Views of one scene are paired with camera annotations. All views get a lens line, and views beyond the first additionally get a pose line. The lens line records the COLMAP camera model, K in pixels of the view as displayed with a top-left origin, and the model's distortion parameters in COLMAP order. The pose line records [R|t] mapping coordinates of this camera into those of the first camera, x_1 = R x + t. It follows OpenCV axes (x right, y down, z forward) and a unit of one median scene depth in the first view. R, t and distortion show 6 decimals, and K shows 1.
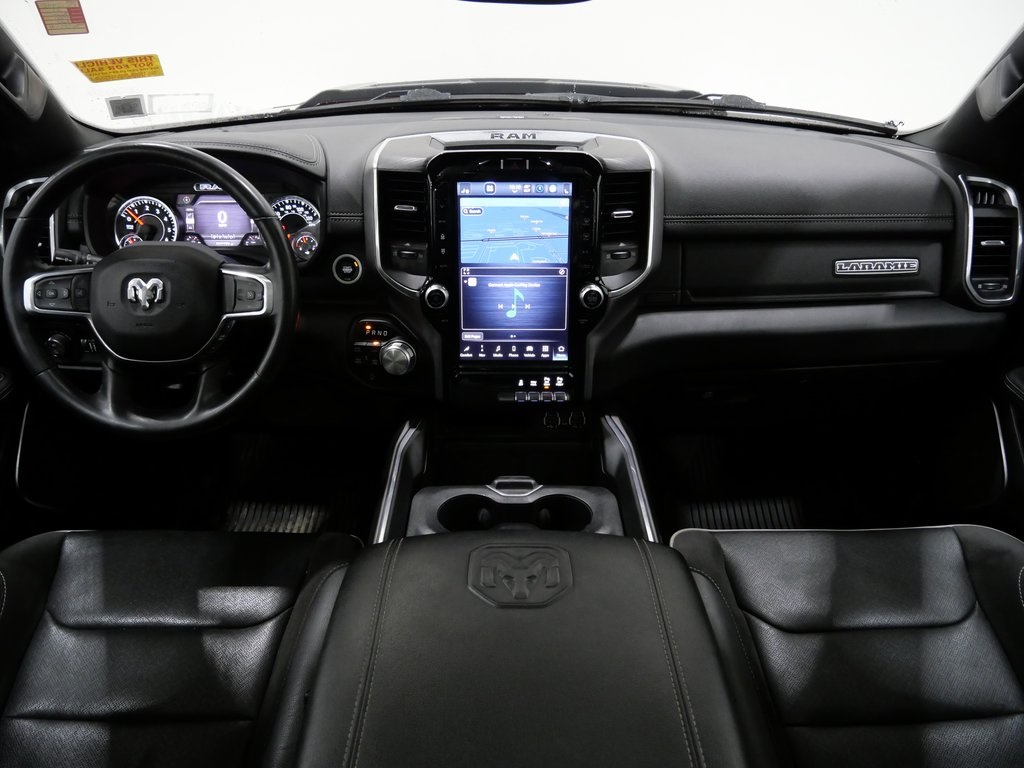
lens RADIAL K [[735.0, 0, 512.0], [0, 735.0, 384.0], [0, 0, 1]] dist [-0.033437, 0.001992]
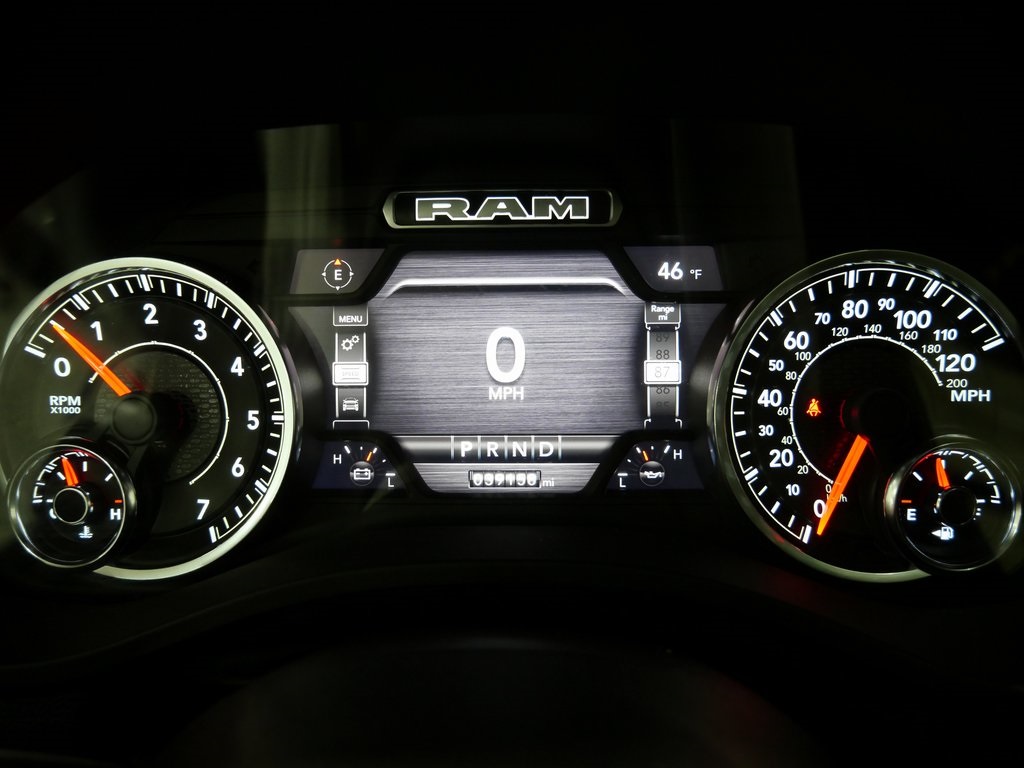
lens RADIAL K [[735.0, 0, 512.0], [0, 735.0, 384.0], [0, 0, 1]] dist [-0.033437, 0.001992]
pose [[0.999315, -0.004581, -0.036736, -0.392281], [0.000156, 0.992828, -0.119550, -0.197620], [0.037020, 0.119462, 0.992148, 0.802214]]
